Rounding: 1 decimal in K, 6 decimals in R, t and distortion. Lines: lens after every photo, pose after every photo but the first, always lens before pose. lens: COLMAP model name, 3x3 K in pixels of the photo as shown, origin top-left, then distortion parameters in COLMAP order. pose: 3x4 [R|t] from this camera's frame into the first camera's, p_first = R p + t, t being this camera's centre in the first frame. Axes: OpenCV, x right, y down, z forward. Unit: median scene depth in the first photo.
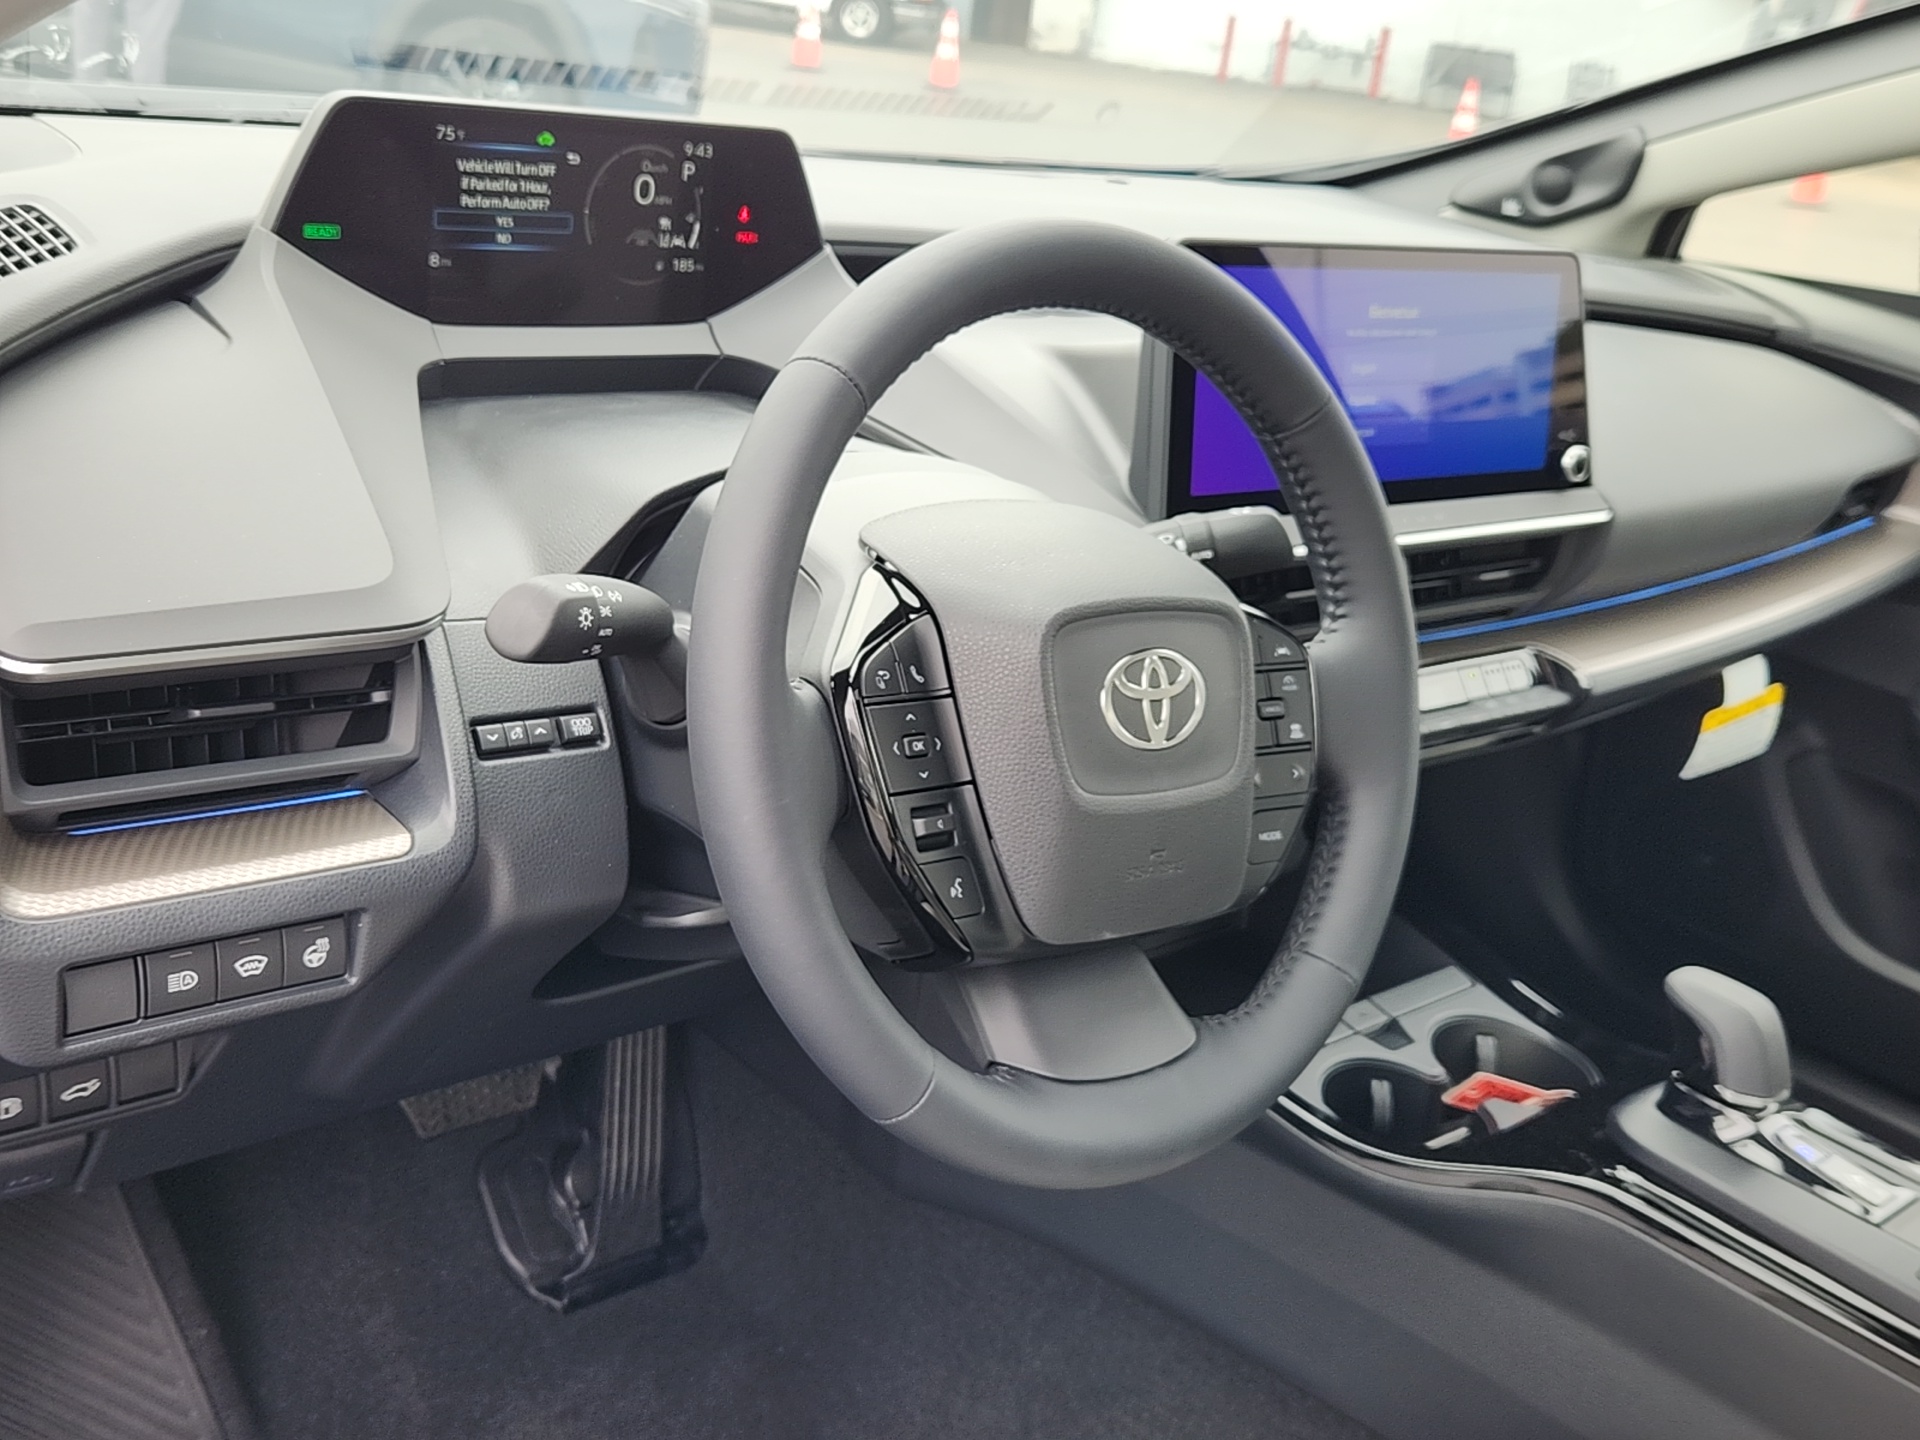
lens RADIAL K [[2133.0, 0, 1015.2], [0, 2133.0, 716.2], [0, 0, 1]] dist [0.070656, -0.074758]
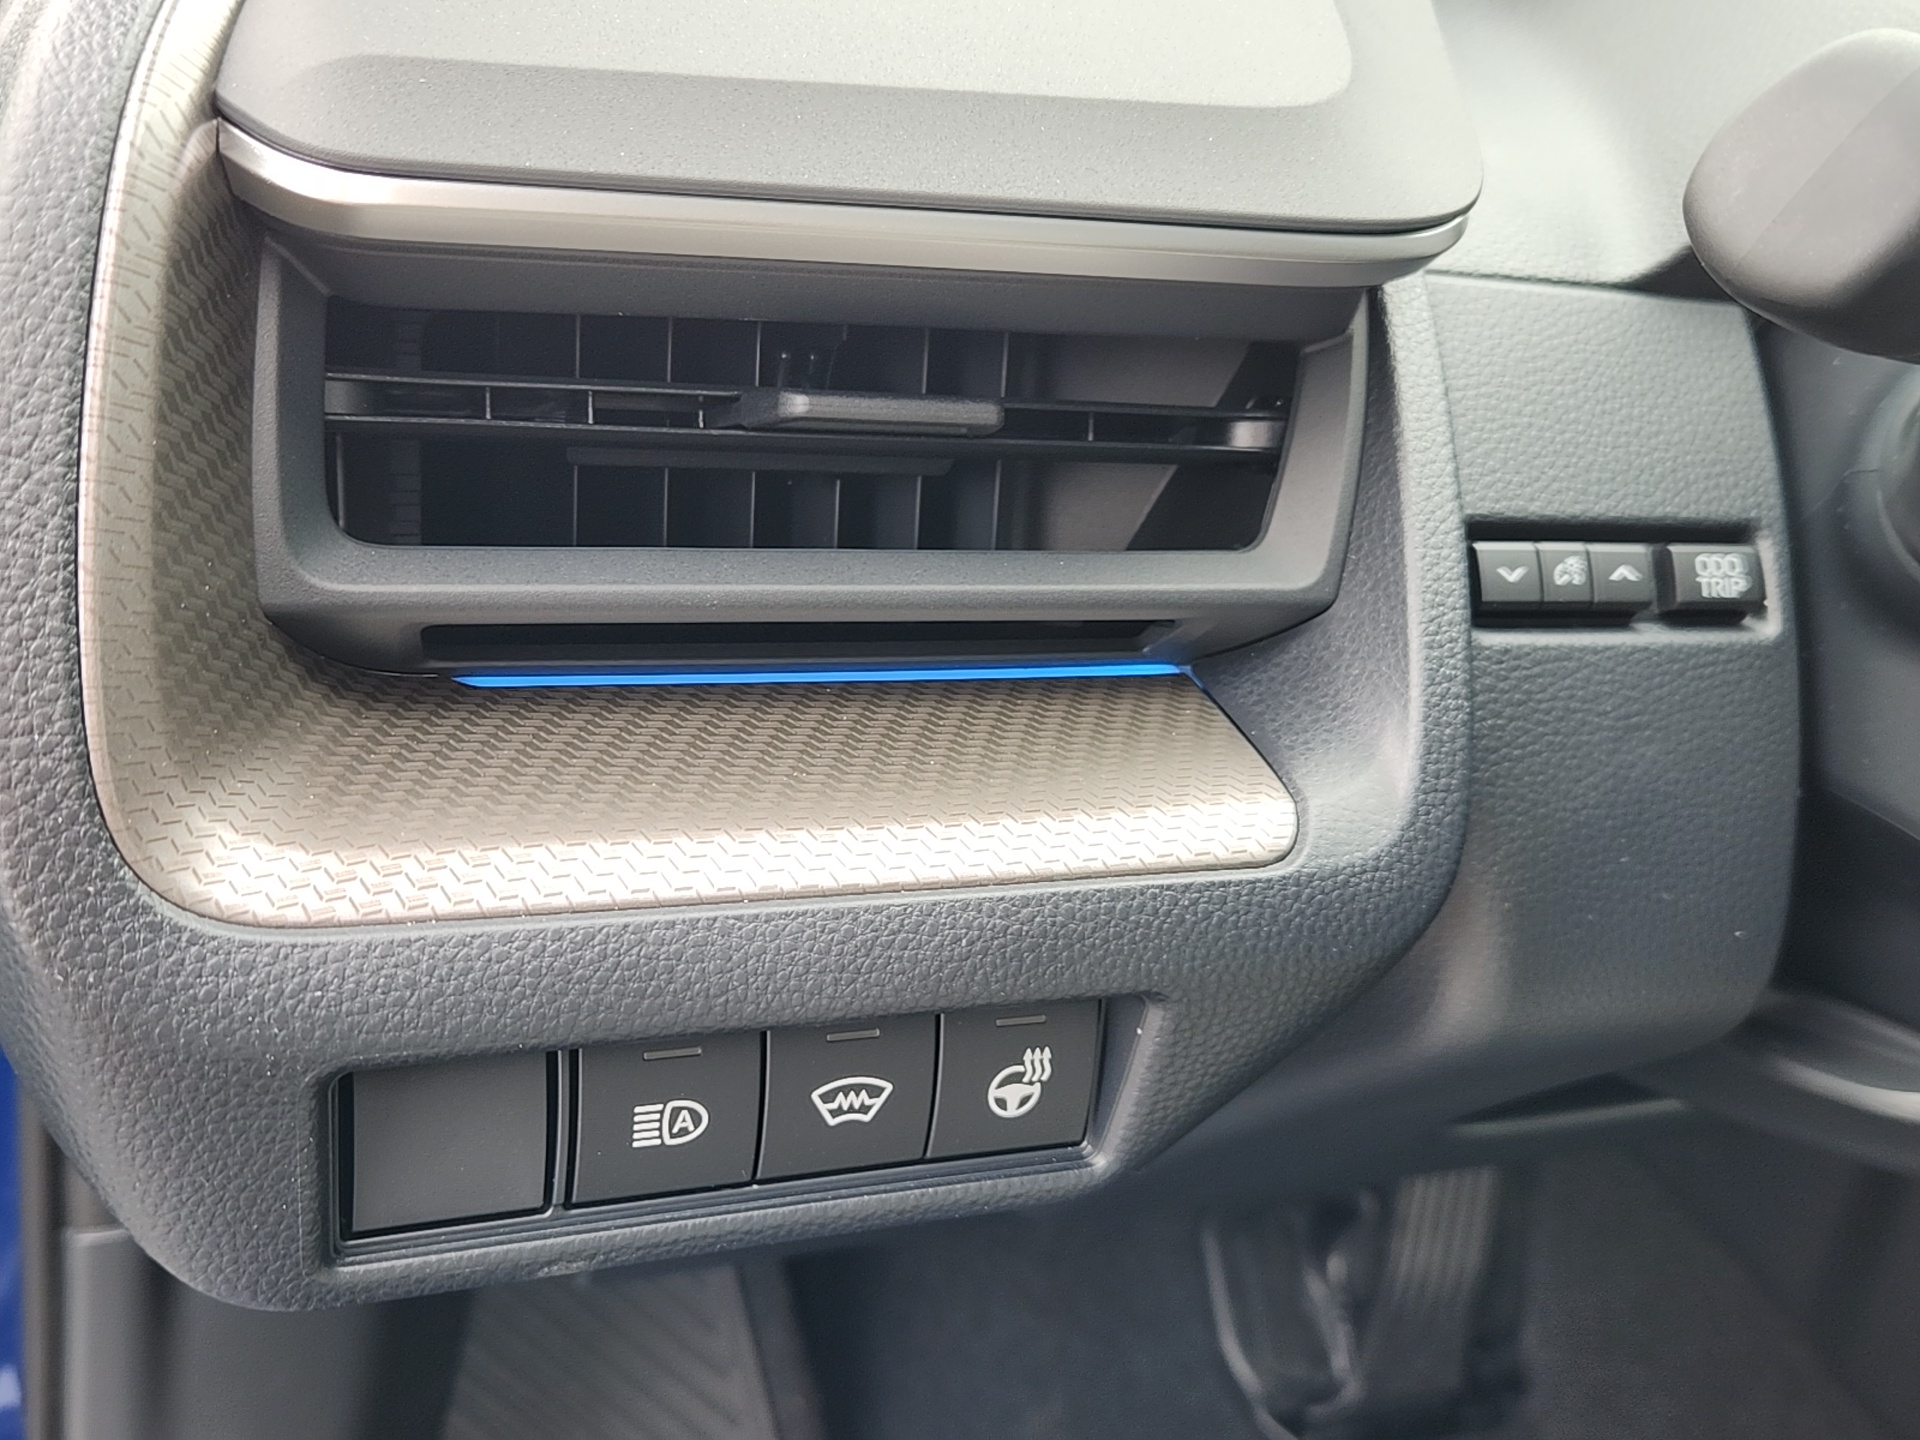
lens RADIAL K [[2092.9, 0, 957.7], [0, 2092.9, 745.0], [0, 0, 1]] dist [0.081177, -0.085900]
pose [[0.928061, 0.153775, -0.339198, -0.205940], [-0.128264, 0.987031, 0.096534, 0.016865], [0.349644, -0.046083, 0.935749, 0.614175]]
